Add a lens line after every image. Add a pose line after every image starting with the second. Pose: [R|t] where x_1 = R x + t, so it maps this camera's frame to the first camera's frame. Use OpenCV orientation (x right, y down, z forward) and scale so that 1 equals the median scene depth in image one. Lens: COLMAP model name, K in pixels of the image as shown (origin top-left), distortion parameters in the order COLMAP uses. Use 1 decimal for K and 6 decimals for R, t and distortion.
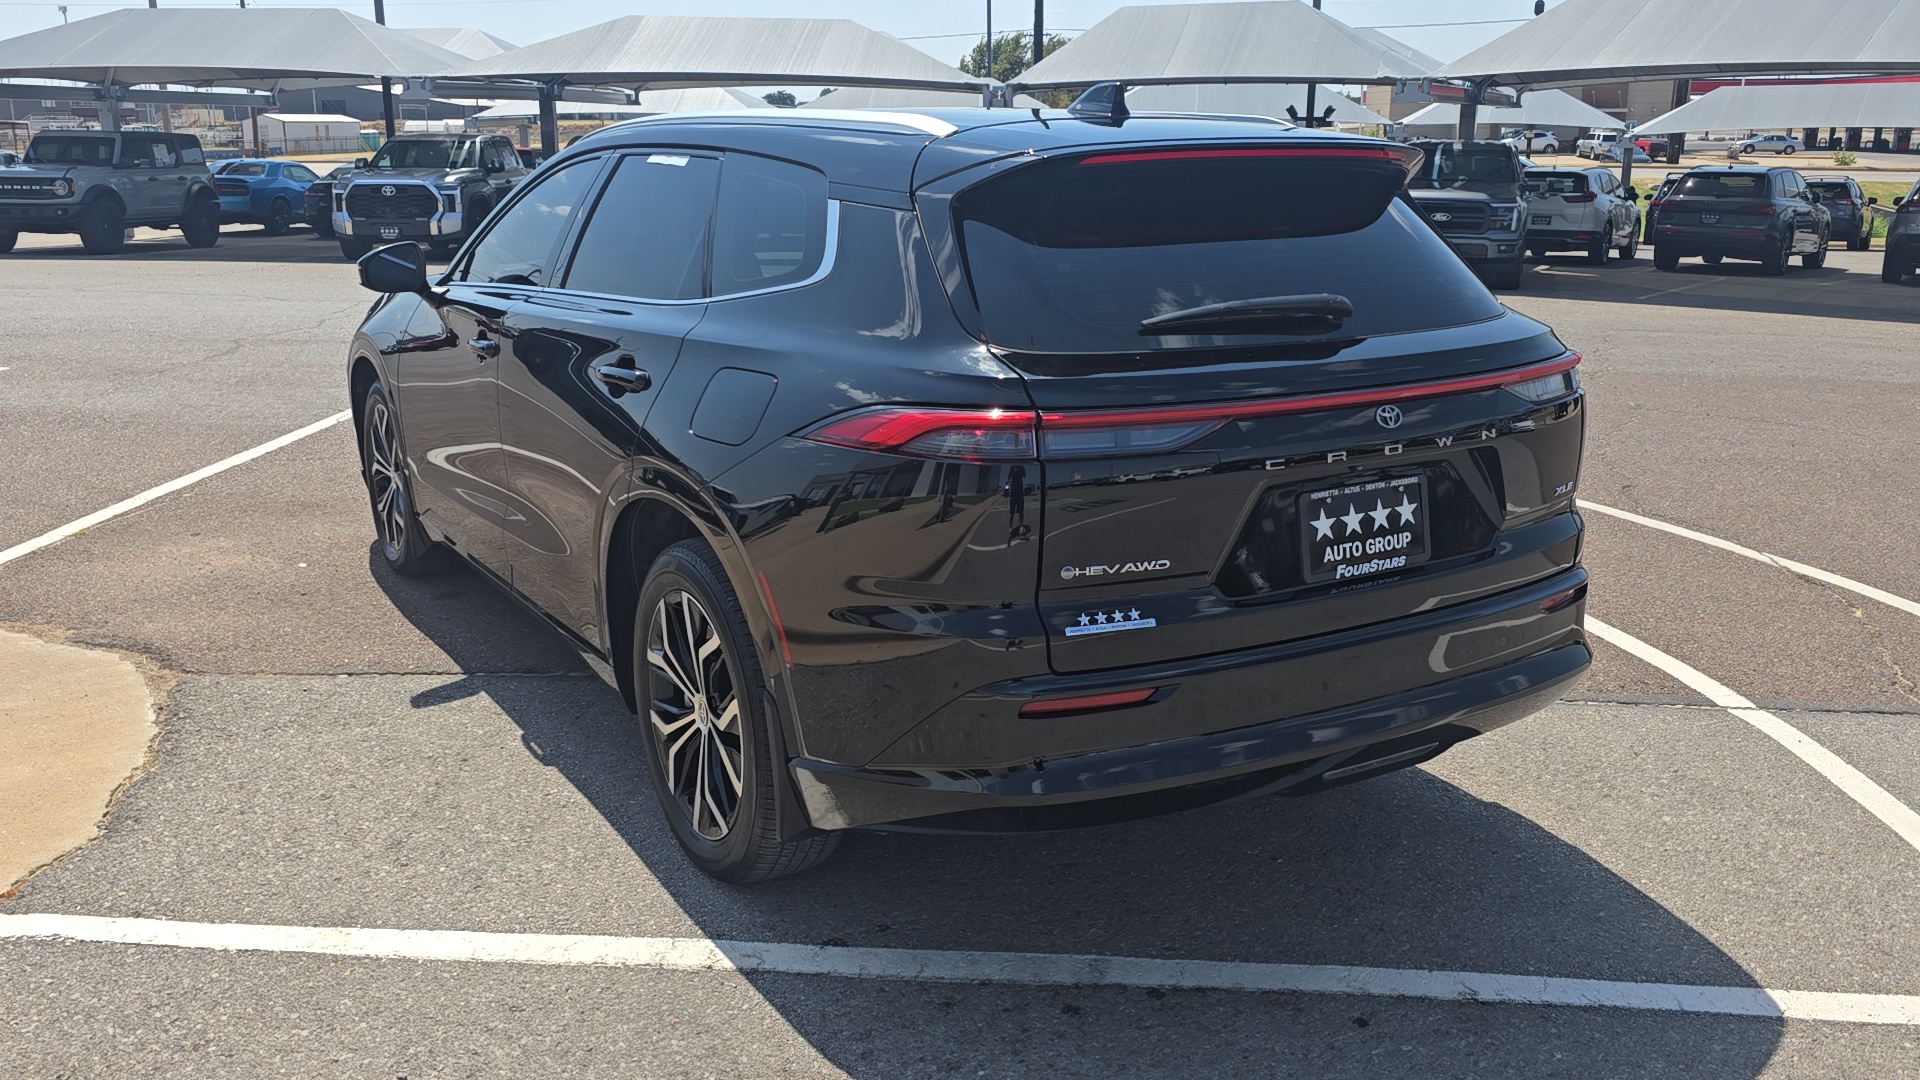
lens RADIAL K [[1580.1, 0, 959.3], [0, 1580.1, 537.2], [0, 0, 1]] dist [-0.013329, -0.009227]
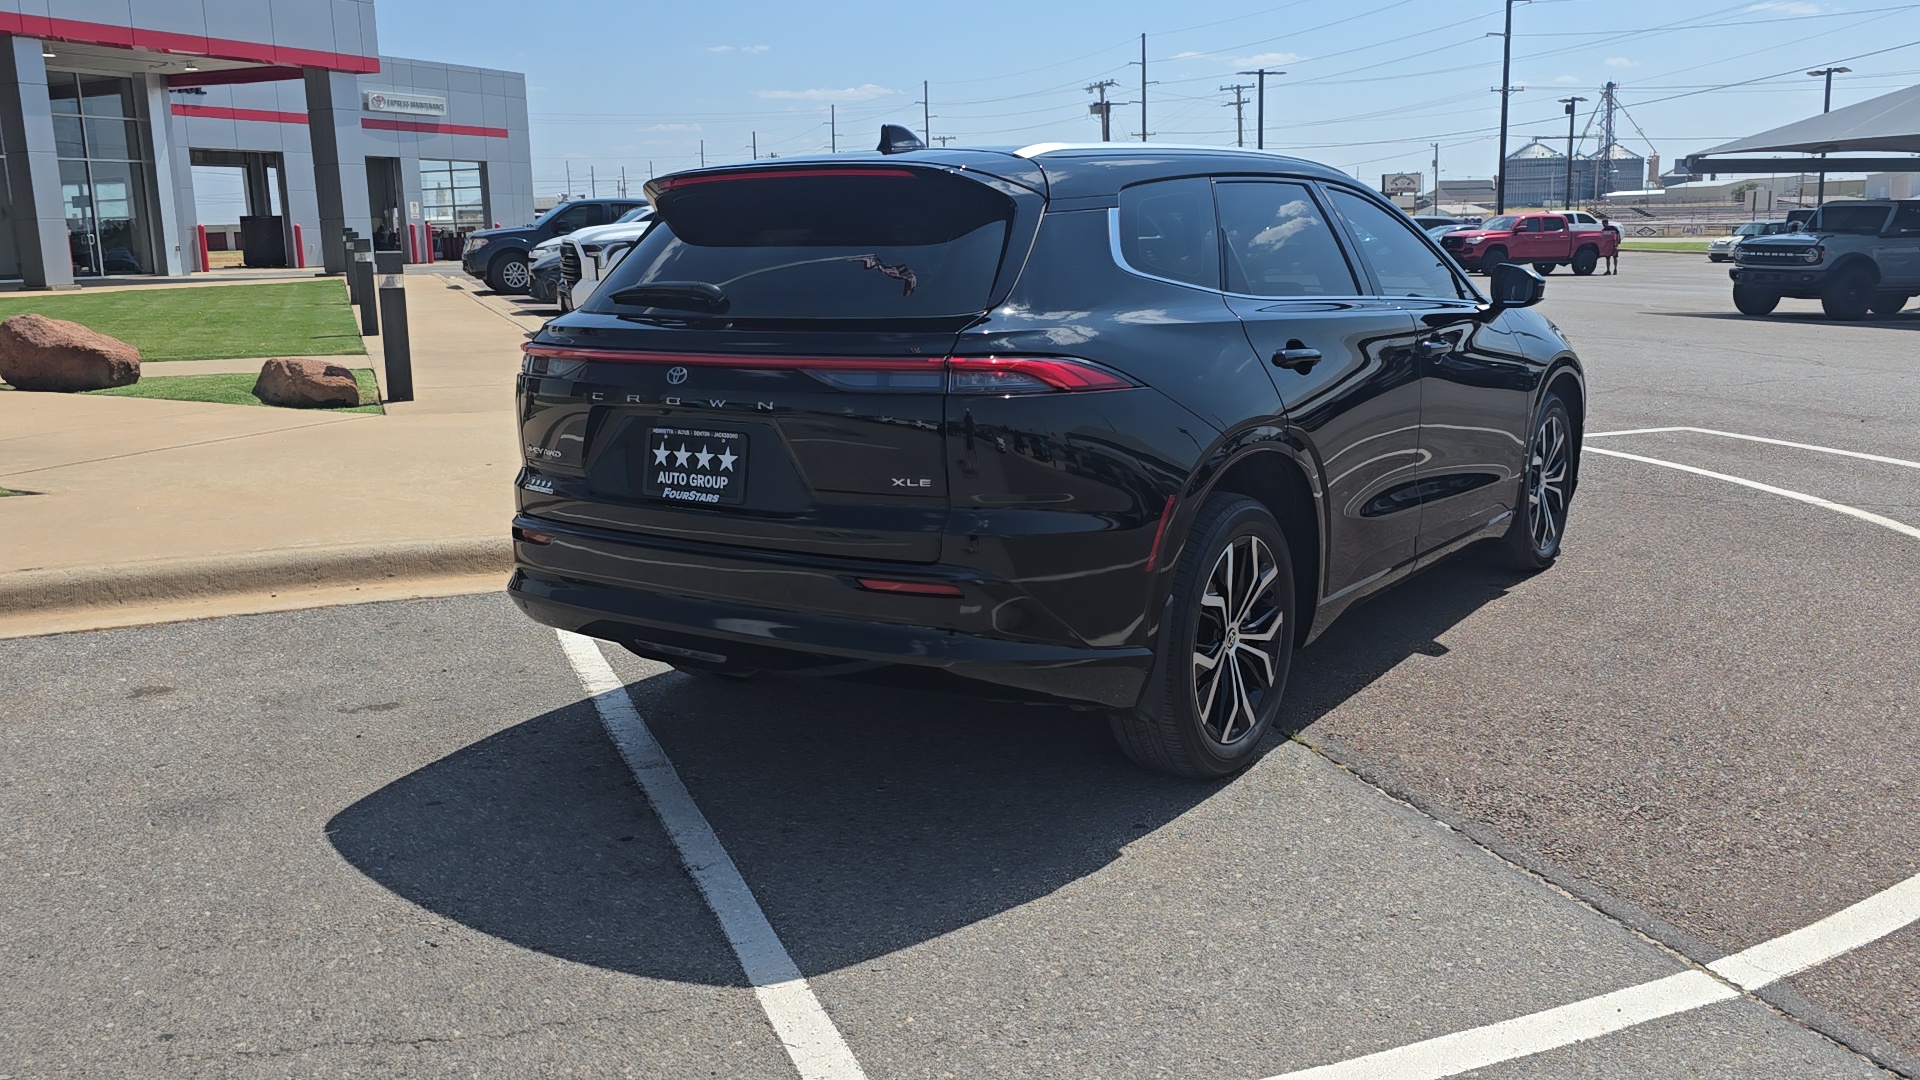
lens RADIAL K [[1580.1, 0, 960.9], [0, 1580.1, 545.4], [0, 0, 1]] dist [-0.013329, -0.009227]
pose [[0.421410, 0.172019, -0.890406, 1.487302], [-0.208643, 0.973897, 0.089402, -0.101186], [0.882543, 0.148102, 0.446300, 0.627535]]
